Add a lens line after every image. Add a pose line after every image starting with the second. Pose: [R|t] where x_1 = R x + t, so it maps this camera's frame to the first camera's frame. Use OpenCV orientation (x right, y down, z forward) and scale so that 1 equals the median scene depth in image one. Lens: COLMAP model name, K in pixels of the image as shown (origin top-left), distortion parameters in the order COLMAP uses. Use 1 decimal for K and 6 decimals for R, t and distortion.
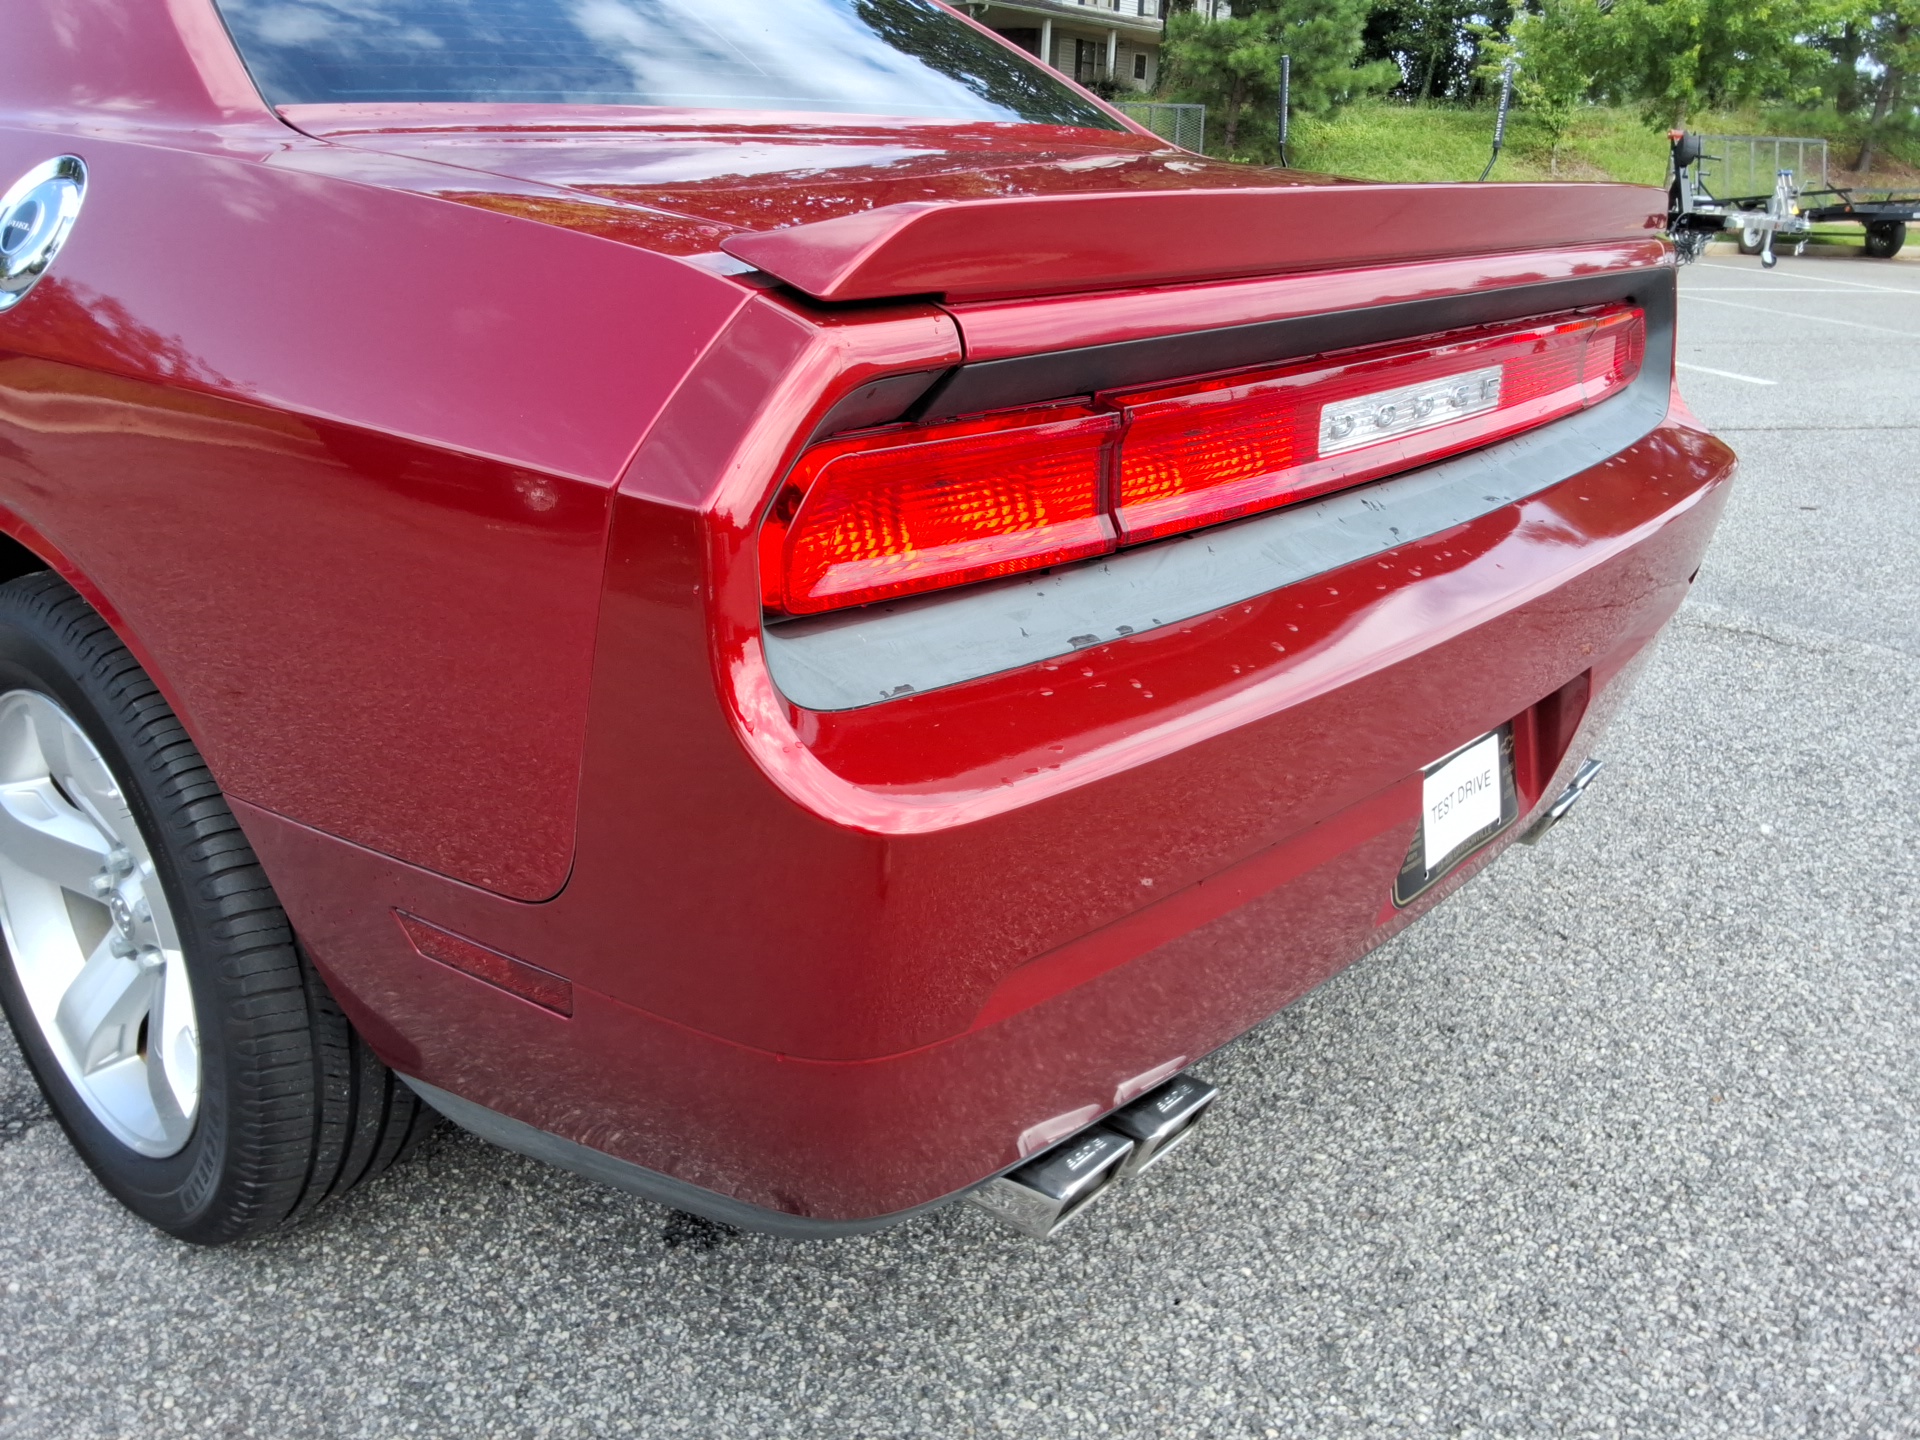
lens RADIAL K [[1547.7, 0, 976.4], [0, 1547.7, 706.4], [0, 0, 1]] dist [0.100342, -0.153517]
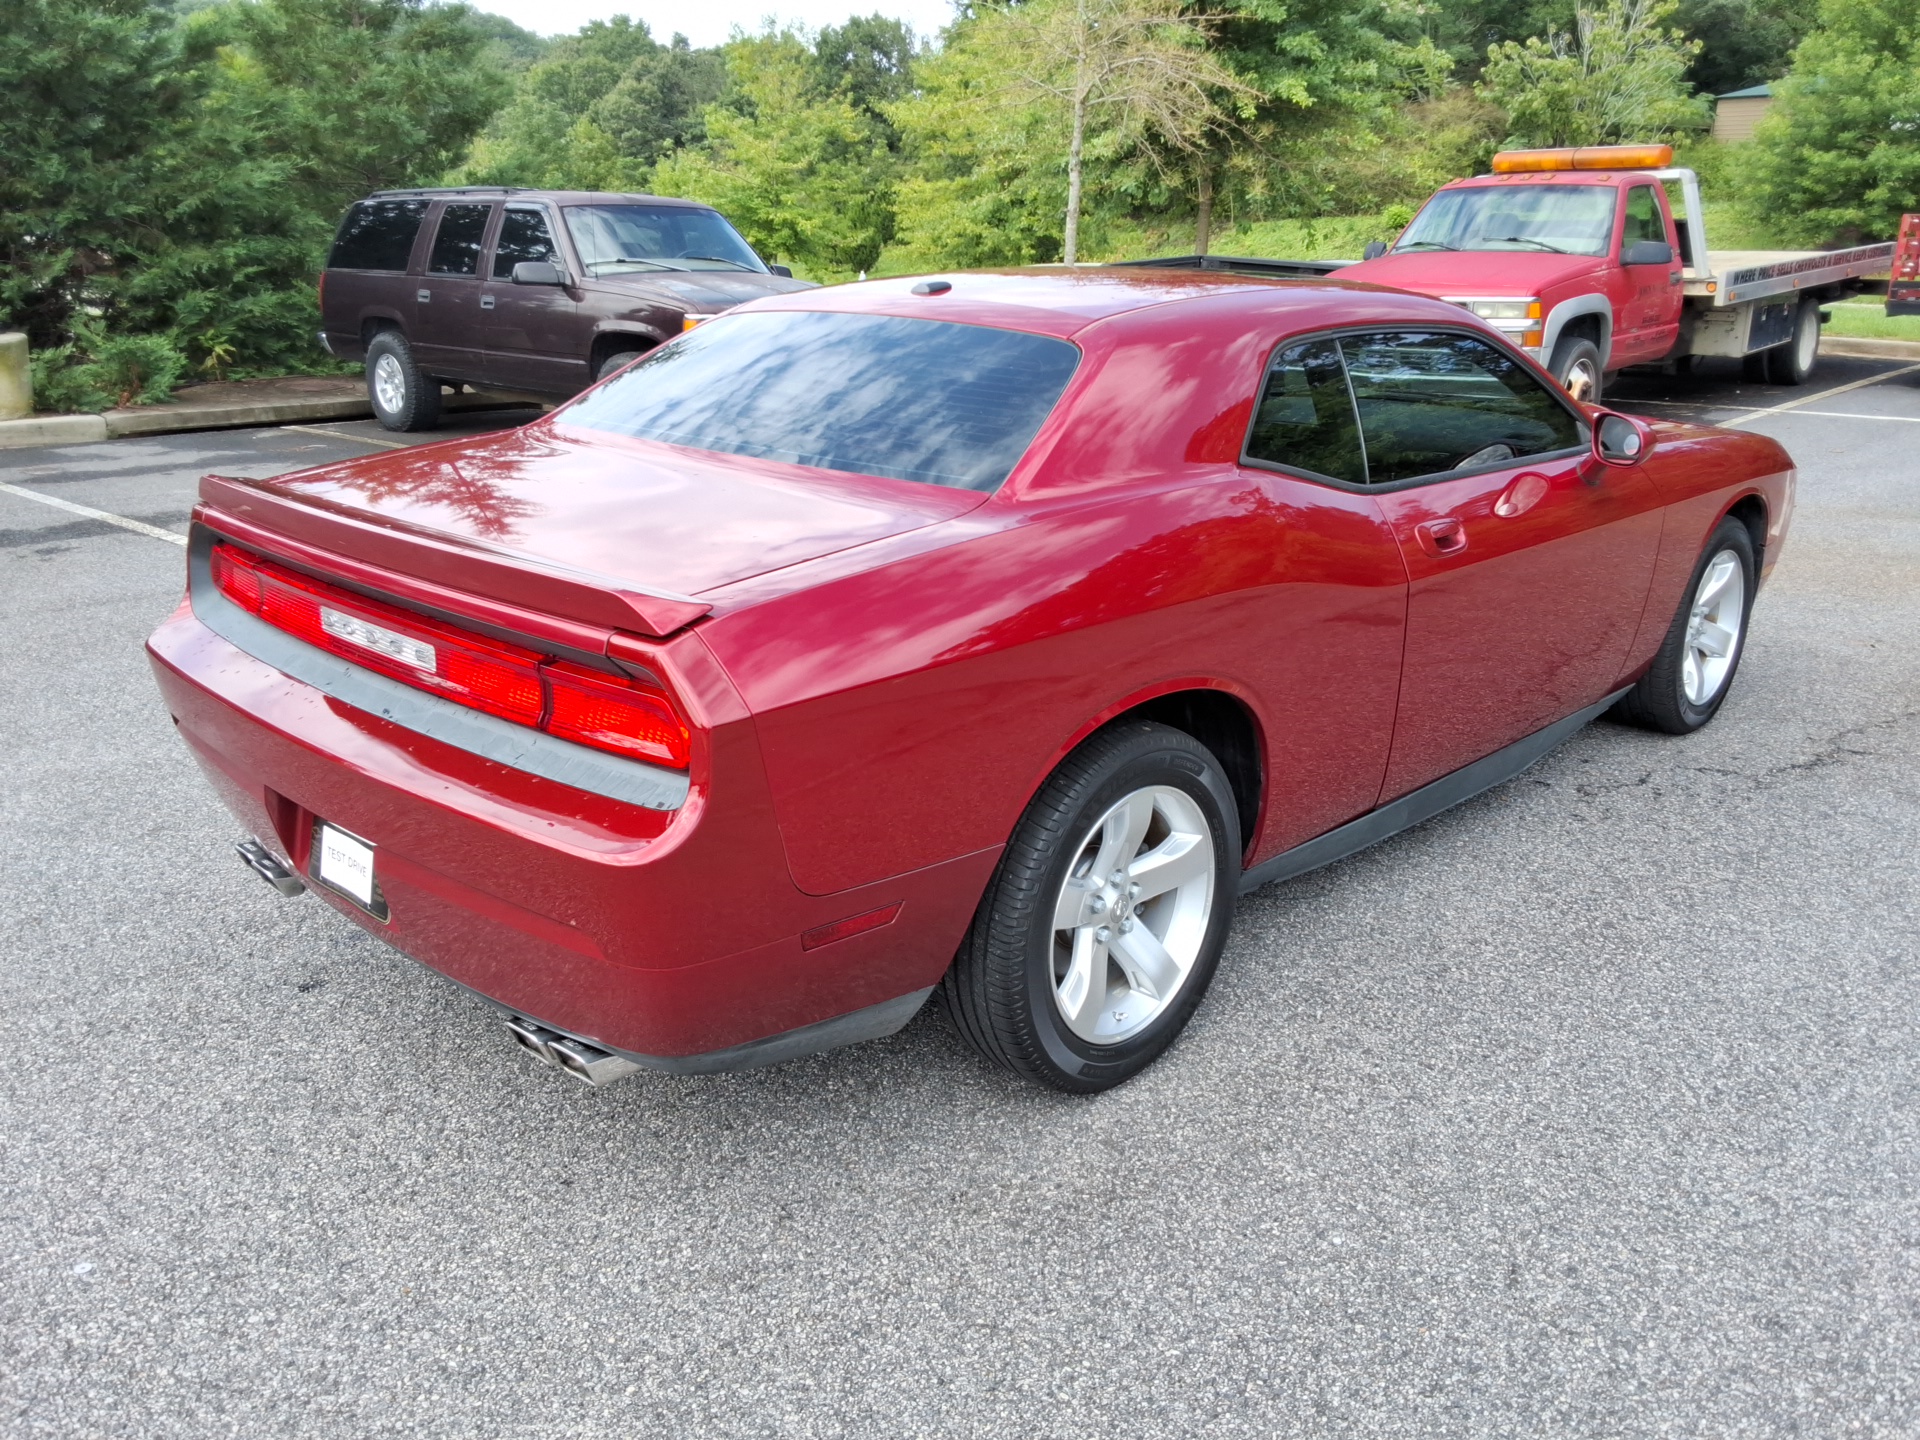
lens RADIAL K [[1547.7, 0, 970.1], [0, 1547.7, 702.0], [0, 0, 1]] dist [0.100342, -0.153517]
pose [[-0.067145, 0.274228, -0.959318, 1.771833], [-0.341575, 0.897070, 0.280342, -0.773053], [0.937453, 0.346502, 0.033435, 1.448508]]
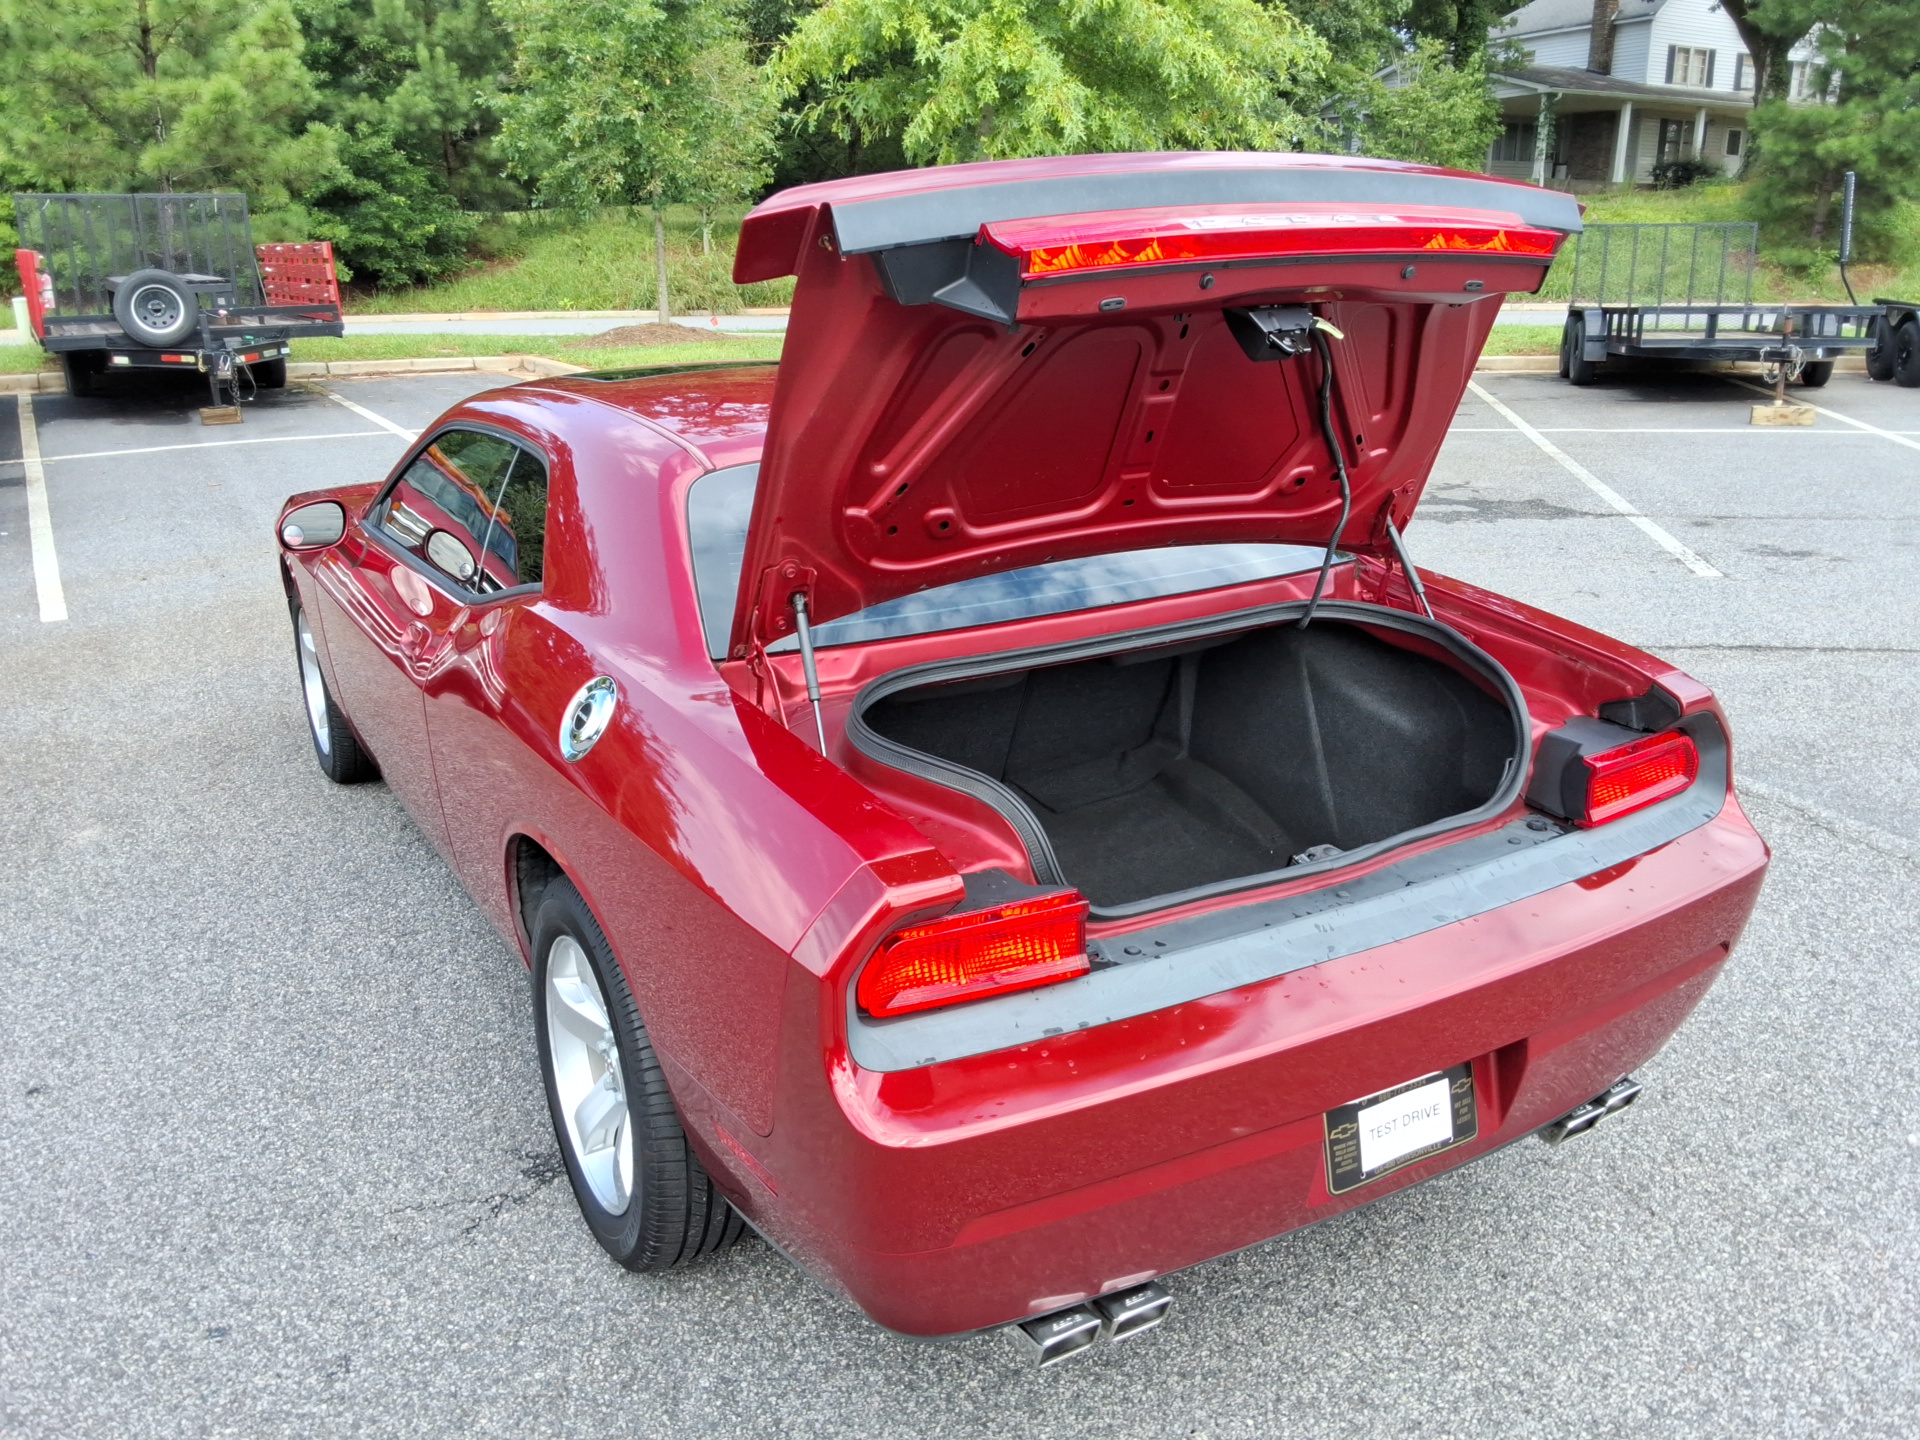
lens RADIAL K [[1547.7, 0, 978.2], [0, 1547.7, 703.7], [0, 0, 1]] dist [0.100342, -0.153517]
pose [[0.941981, 0.066241, -0.329064, 0.371851], [-0.081281, 0.996173, -0.032147, -0.239990], [0.325676, 0.057029, 0.943760, -0.505793]]
